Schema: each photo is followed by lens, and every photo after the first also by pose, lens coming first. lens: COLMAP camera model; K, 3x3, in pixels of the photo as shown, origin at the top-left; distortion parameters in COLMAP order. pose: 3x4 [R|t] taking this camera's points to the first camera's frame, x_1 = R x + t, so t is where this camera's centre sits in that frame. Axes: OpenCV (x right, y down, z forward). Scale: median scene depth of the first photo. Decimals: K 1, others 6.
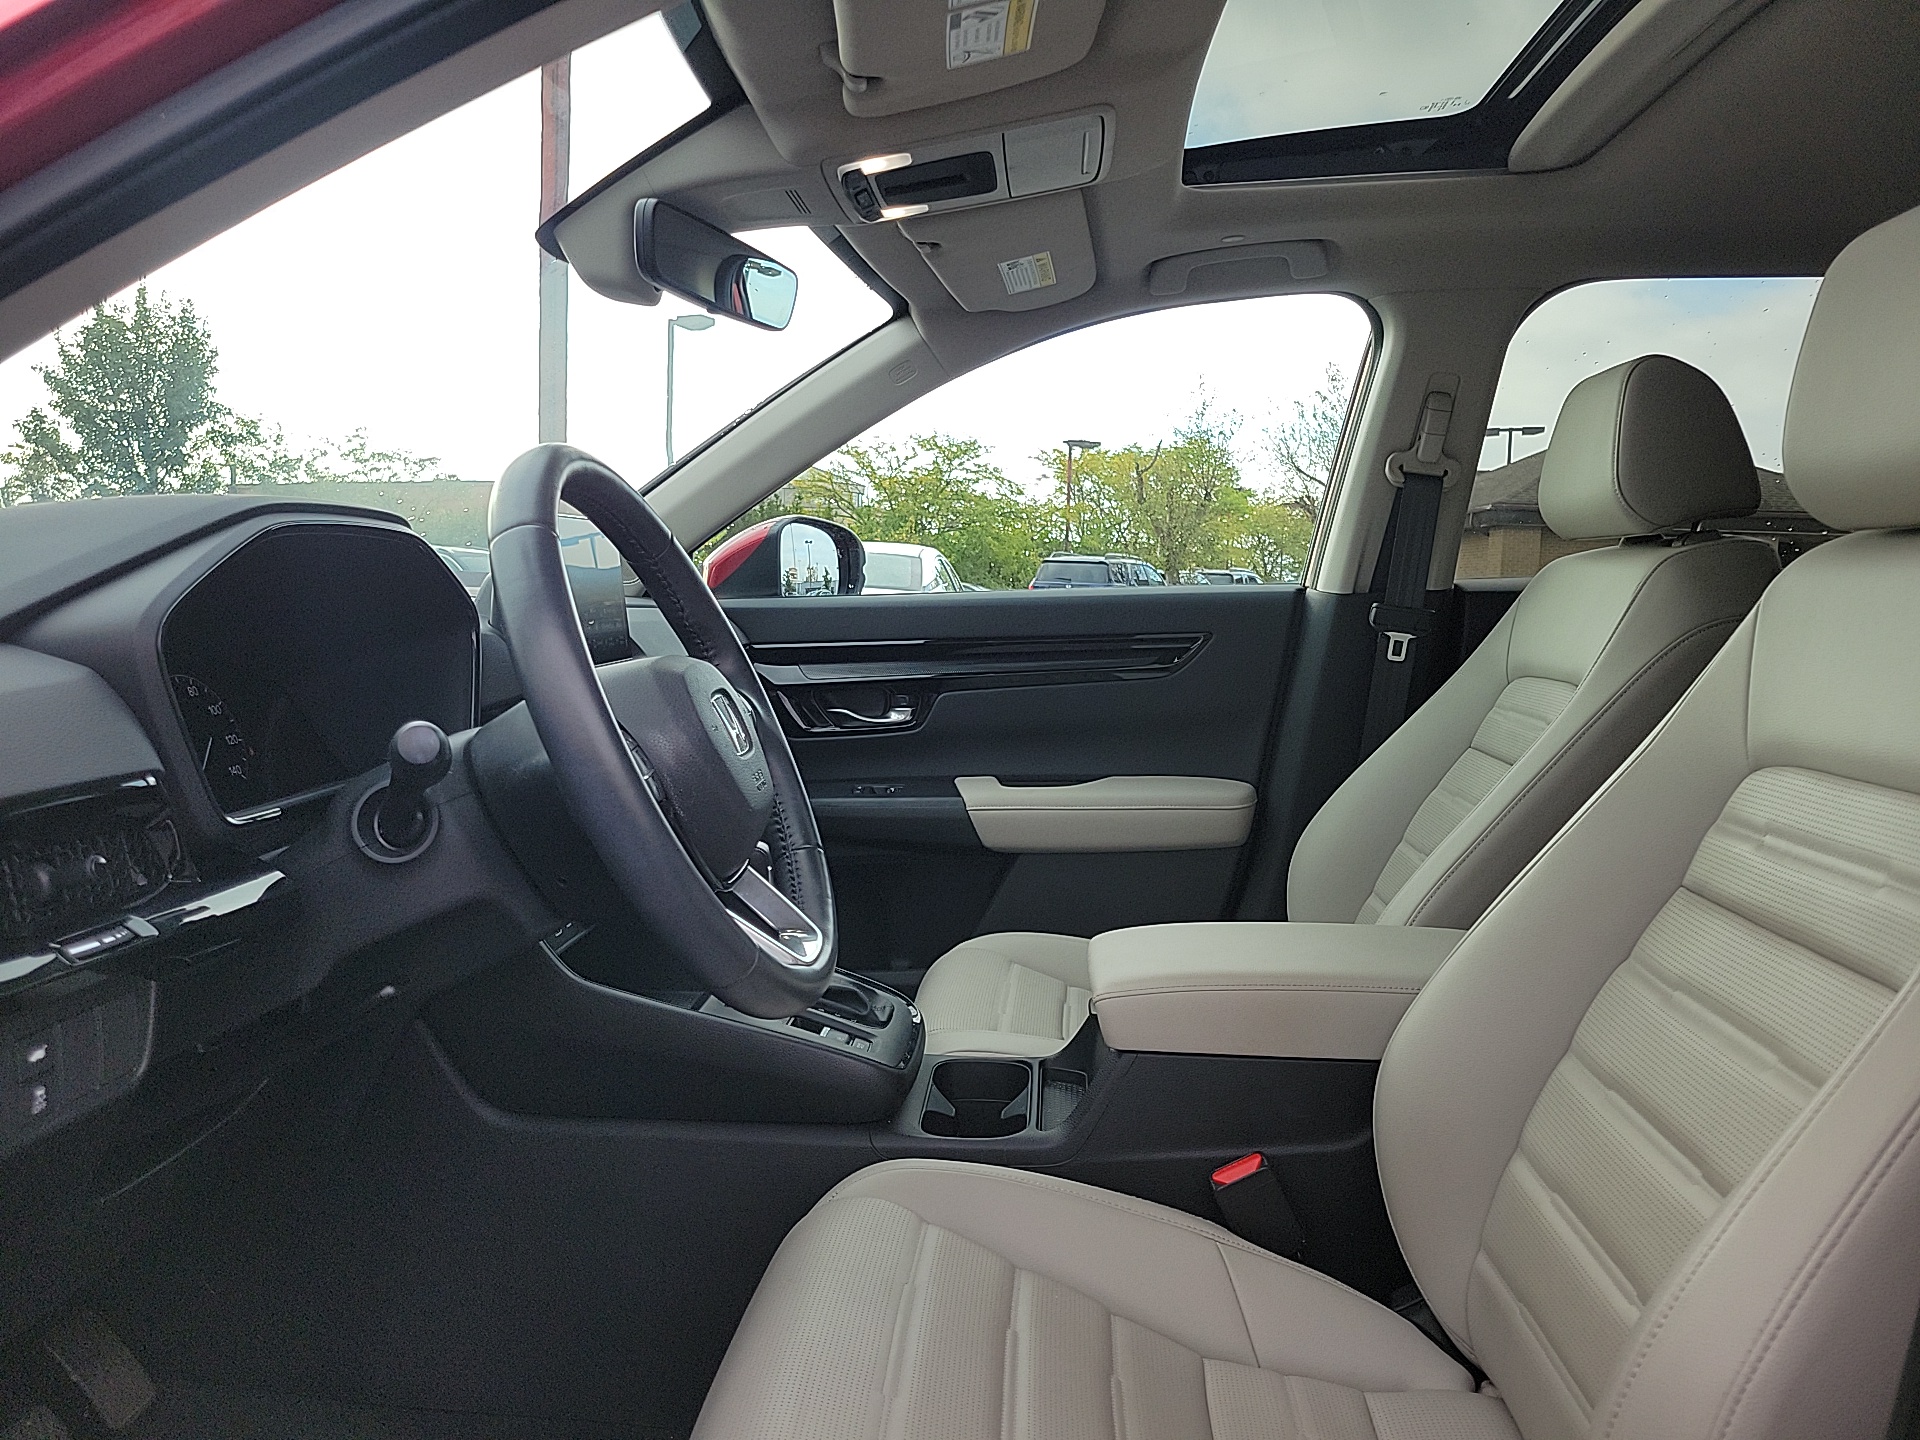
lens RADIAL K [[1433.3, 0, 932.4], [0, 1433.3, 717.7], [0, 0, 1]] dist [0.037963, -0.004048]
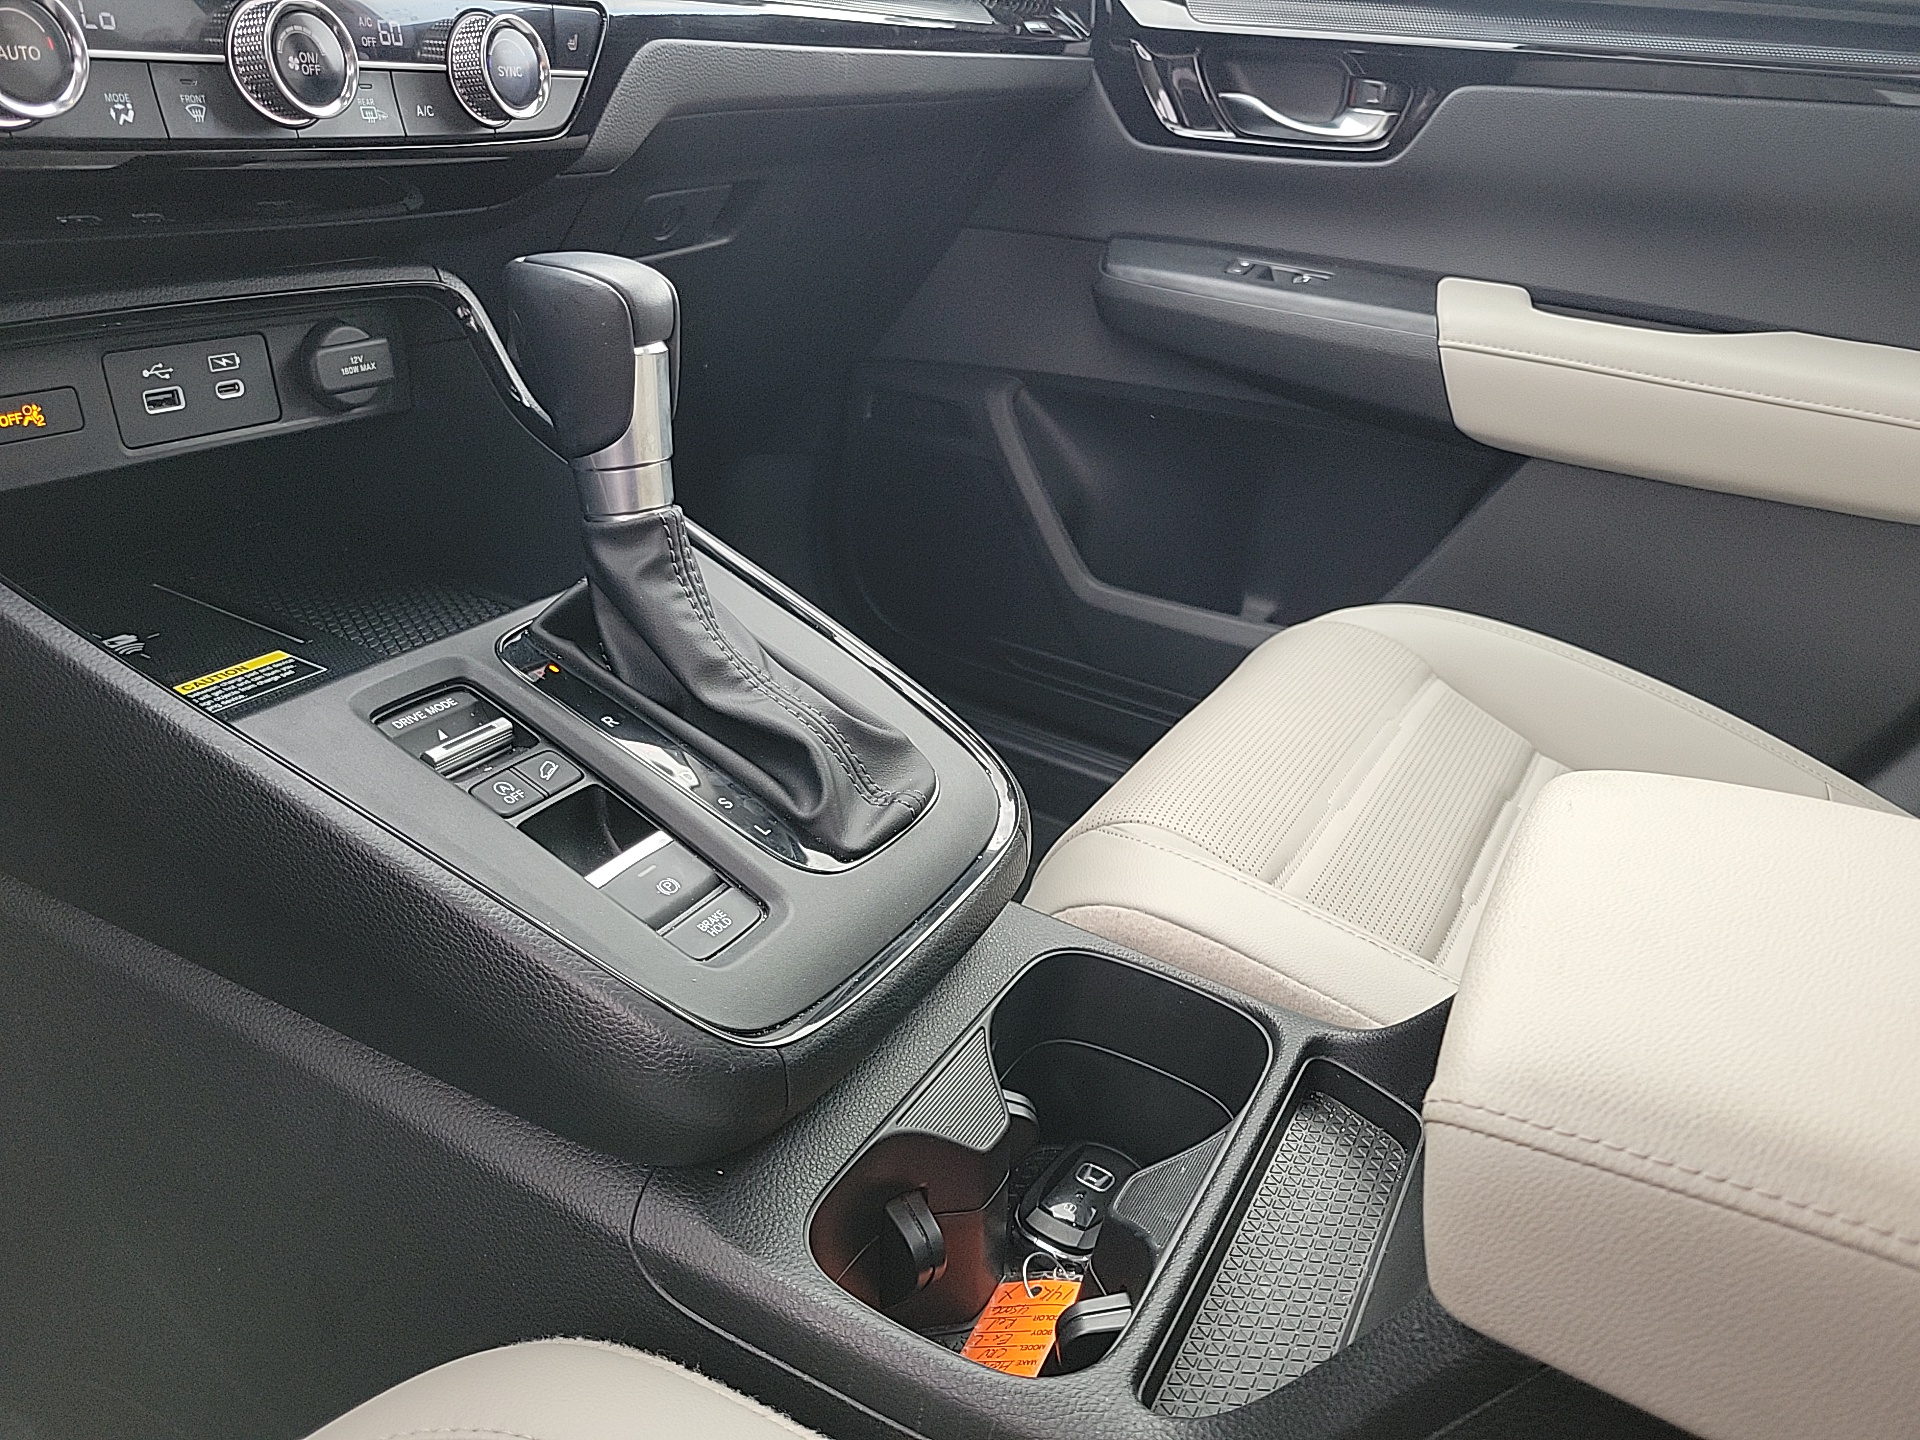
lens RADIAL K [[1516.0, 0, 961.3], [0, 1516.0, 697.9], [0, 0, 1]] dist [0.032488, -0.005464]
pose [[0.918029, 0.258964, -0.300268, 0.060631], [-0.157227, 0.932935, 0.323902, 0.034229], [0.364009, -0.250141, 0.897177, 0.446527]]
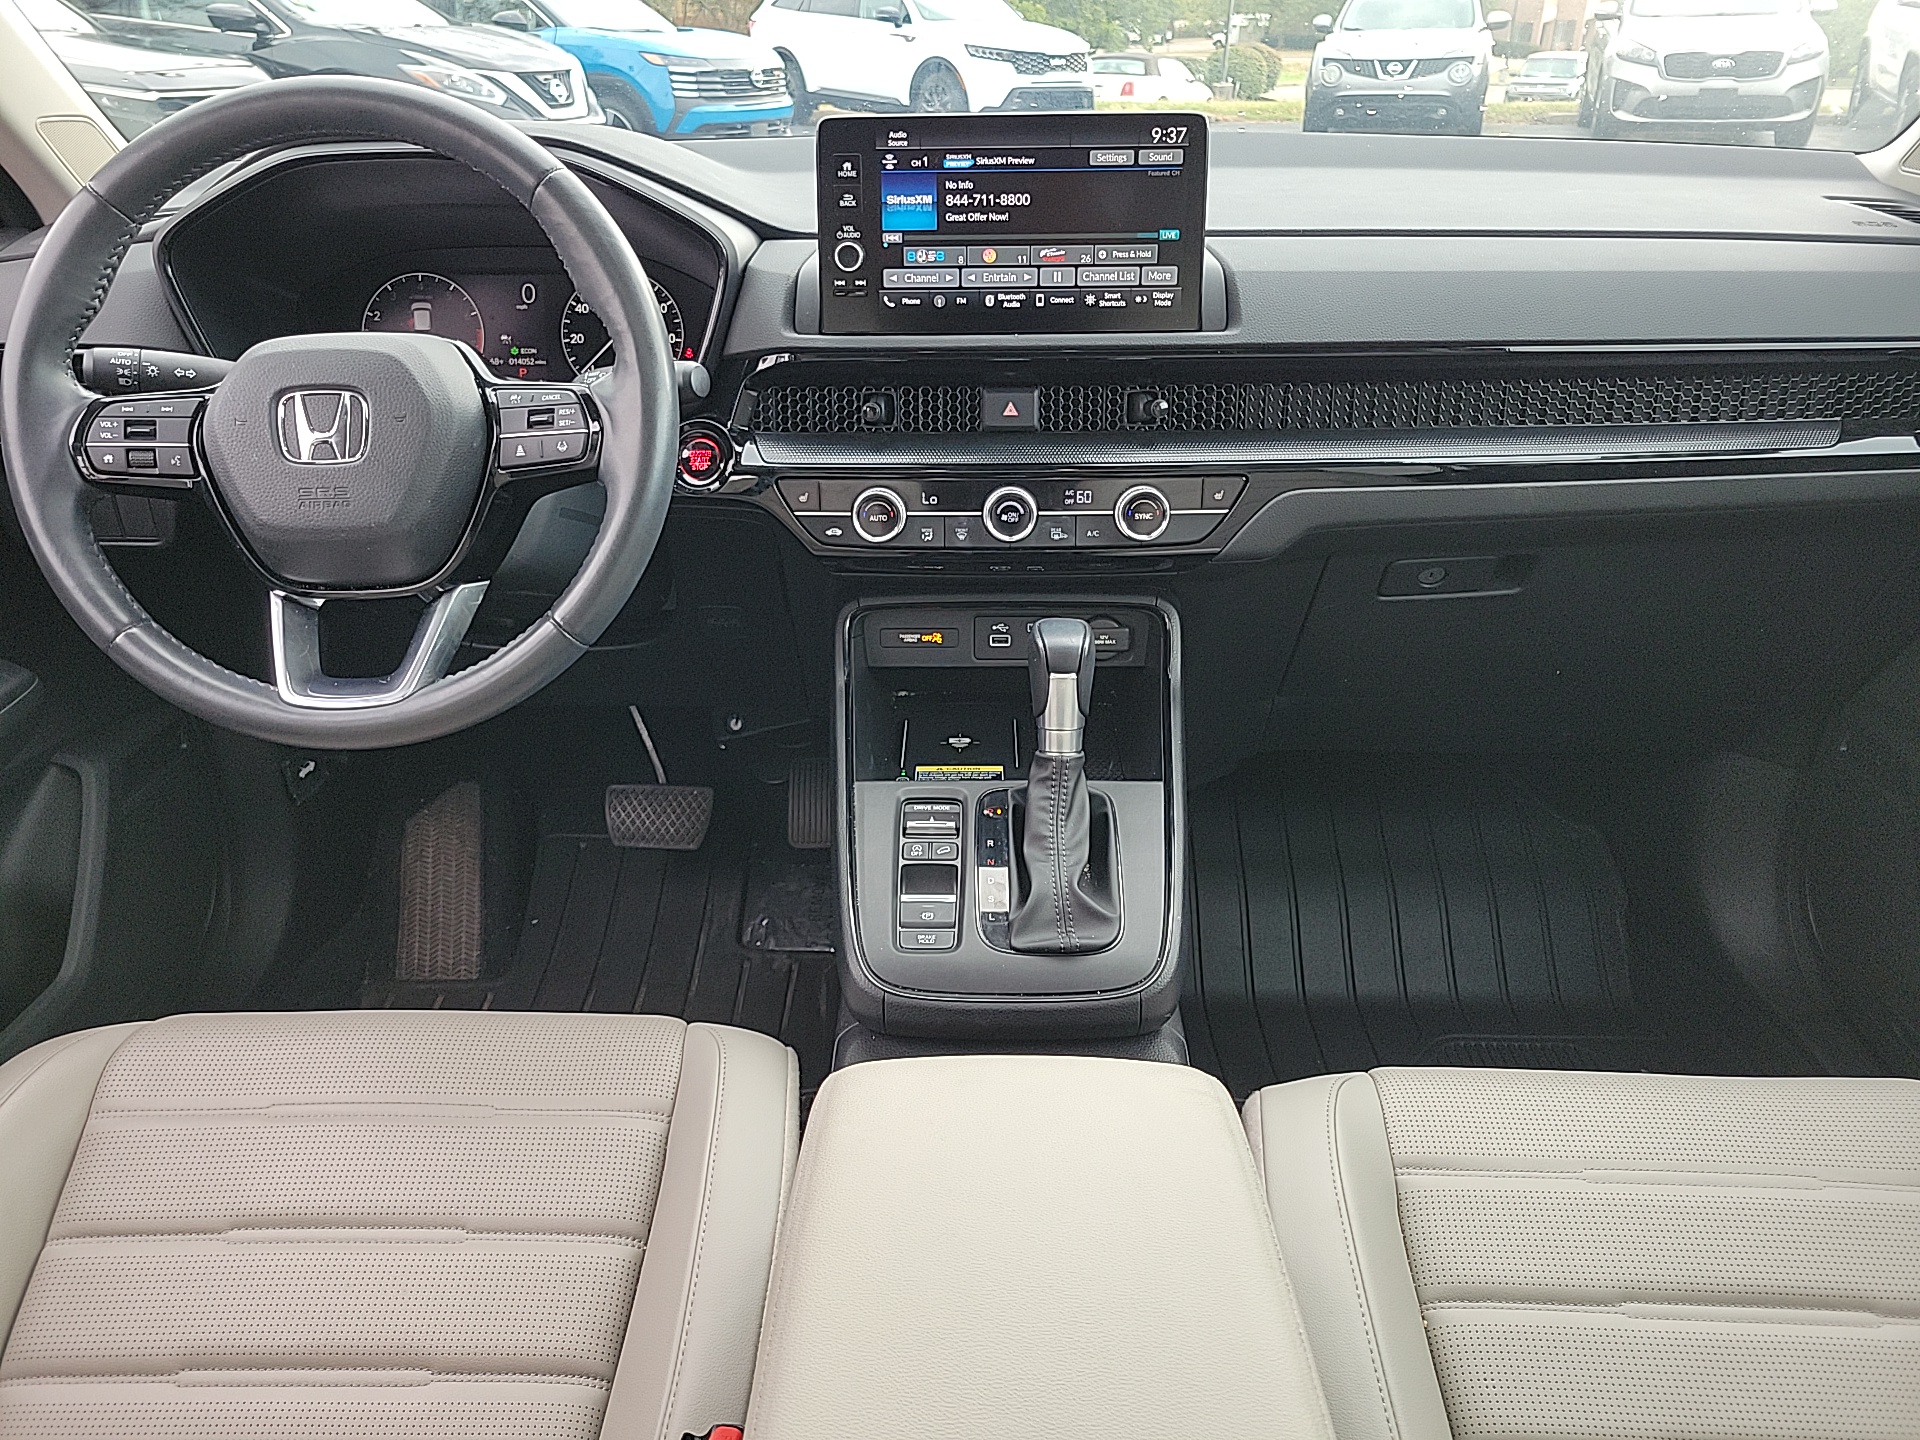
lens RADIAL K [[1429.4, 0, 931.4], [0, 1429.4, 732.7], [0, 0, 1]] dist [0.033084, -0.008970]
pose [[0.065031, 0.437693, -0.896769, 0.341372], [-0.089347, 0.897616, 0.431627, -0.108237], [0.993875, 0.052055, 0.097480, 0.577842]]
